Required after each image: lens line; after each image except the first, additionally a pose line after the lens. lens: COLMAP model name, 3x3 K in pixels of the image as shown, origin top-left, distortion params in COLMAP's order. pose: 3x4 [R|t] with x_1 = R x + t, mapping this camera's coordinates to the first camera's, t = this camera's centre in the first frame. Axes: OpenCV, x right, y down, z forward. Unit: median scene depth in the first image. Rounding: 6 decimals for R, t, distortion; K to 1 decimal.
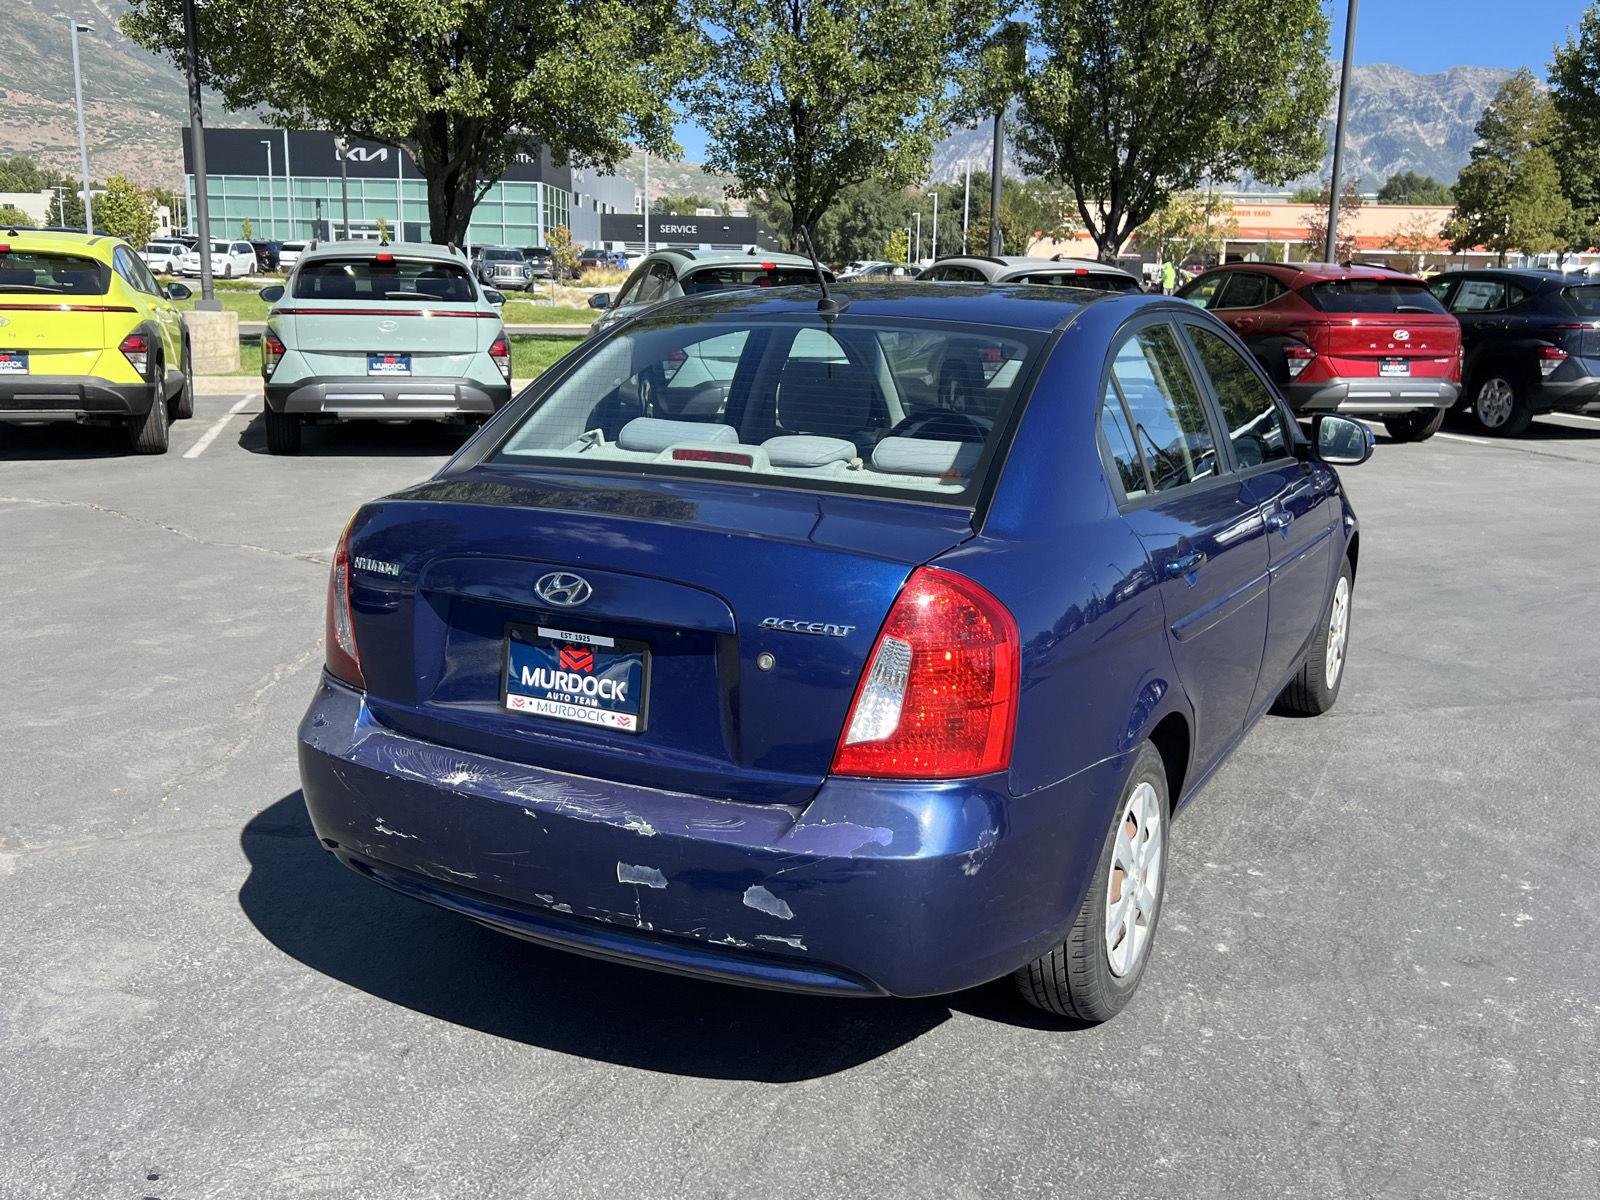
lens RADIAL K [[1485.5, 0, 805.3], [0, 1485.5, 605.6], [0, 0, 1]] dist [0.020738, 0.000000]
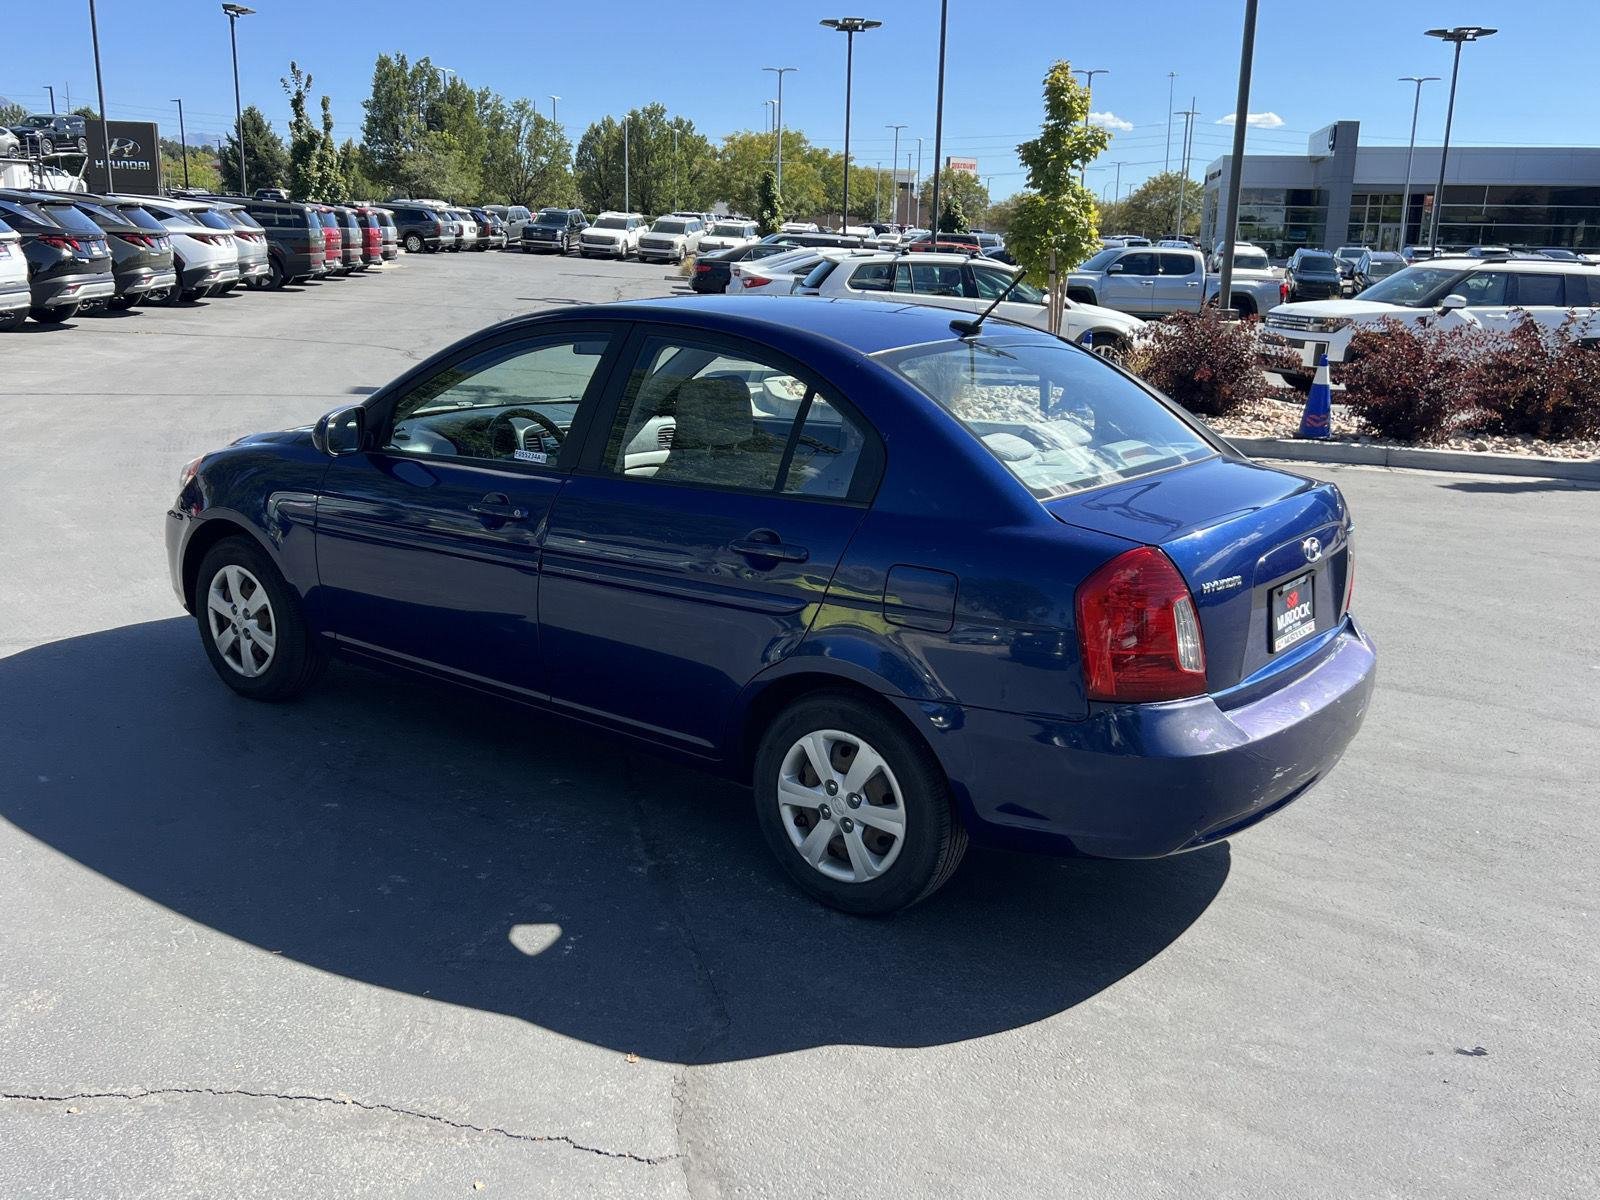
lens RADIAL K [[1485.5, 0, 805.7], [0, 1485.5, 607.7], [0, 0, 1]] dist [0.020738, 0.000000]
pose [[0.164960, -0.255089, 0.952742, -0.319016], [0.178326, 0.957770, 0.225559, -0.072384], [-0.970046, 0.132690, 0.203482, 0.232606]]
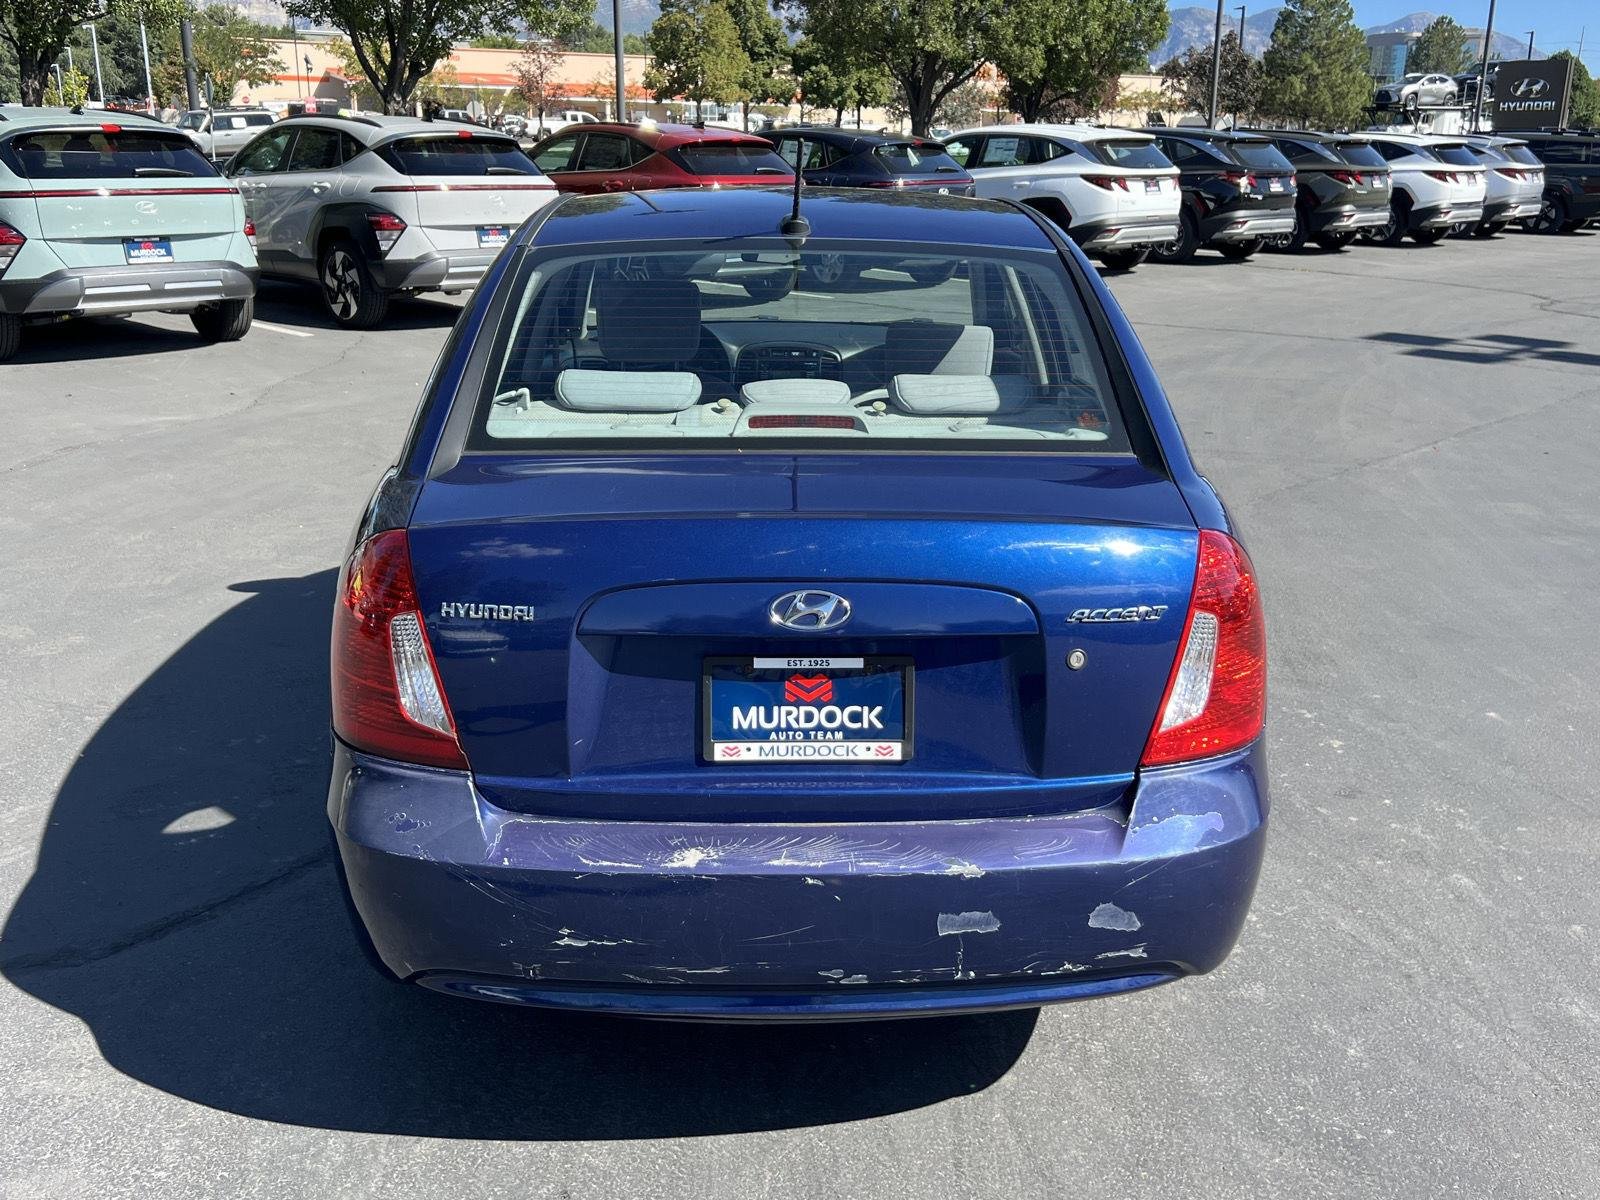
lens RADIAL K [[1485.5, 0, 811.3], [0, 1485.5, 587.8], [0, 0, 1]] dist [0.020738, 0.000000]
pose [[0.868944, -0.149769, 0.471705, -0.107556], [0.108934, 0.987617, 0.112902, -0.022801], [-0.482773, -0.046720, 0.874498, 0.054157]]
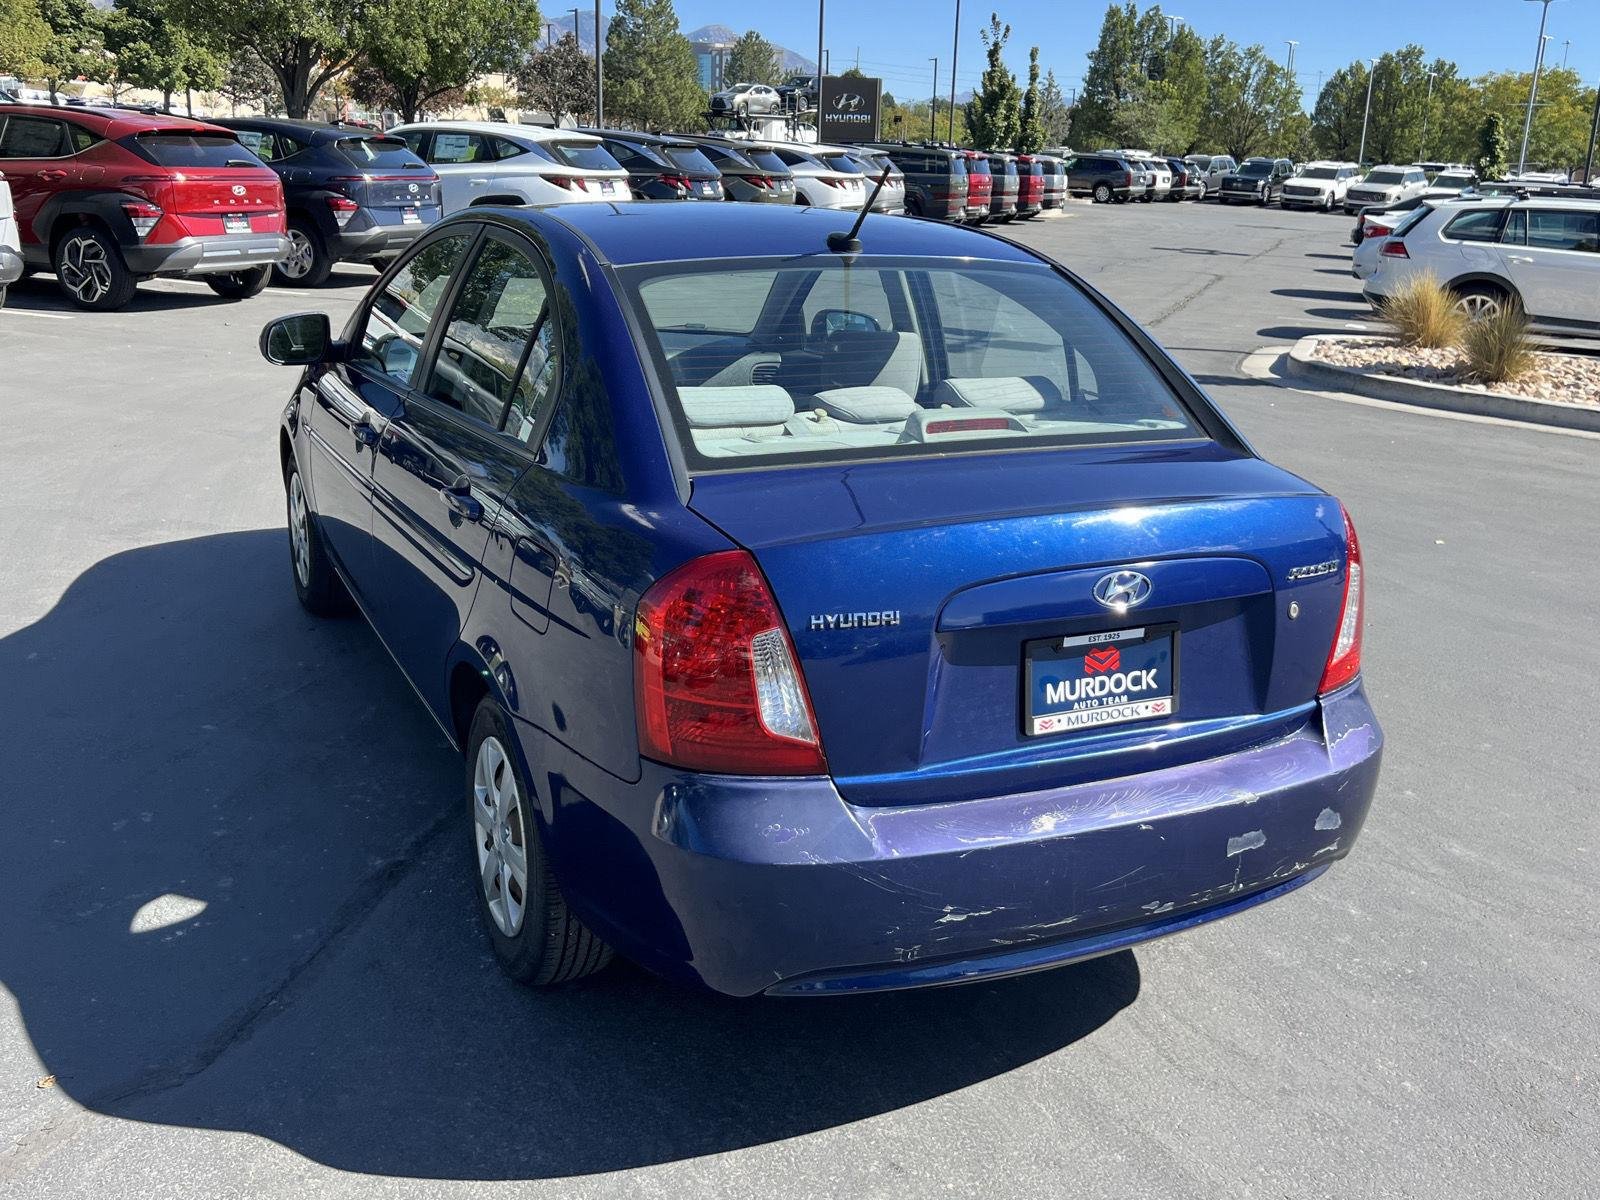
lens RADIAL K [[1485.5, 0, 812.2], [0, 1485.5, 591.0], [0, 0, 1]] dist [0.020738, 0.000000]
pose [[0.588417, -0.223212, 0.777137, -0.196639], [0.144180, 0.974701, 0.170790, -0.038752], [-0.795599, 0.011551, 0.605714, 0.114877]]
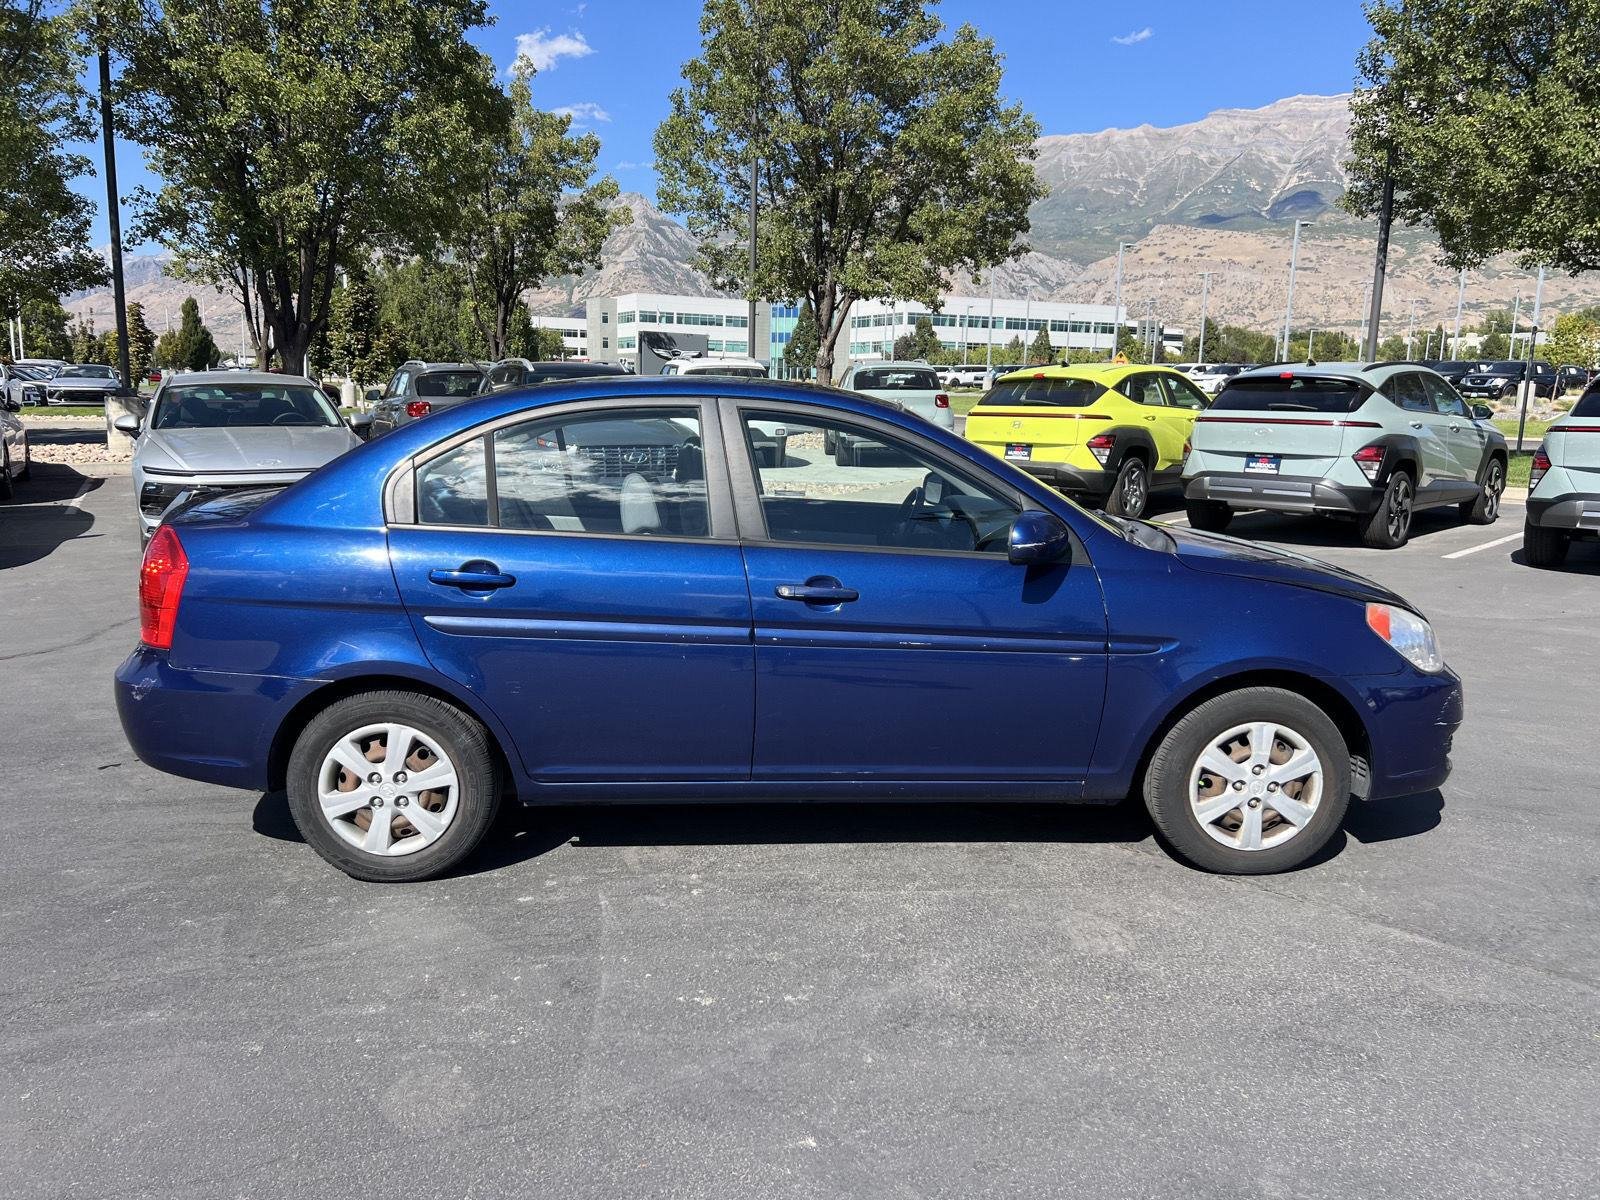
lens RADIAL K [[1198.5, 0, 797.9], [0, 1198.5, 621.5], [0, 0, 1]] dist [0.022109, -0.029285]
pose [[0.503784, 0.153197, -0.850136, 0.315122], [-0.185545, 0.980369, 0.066713, -0.027986], [0.843667, 0.124129, 0.522319, 0.166133]]
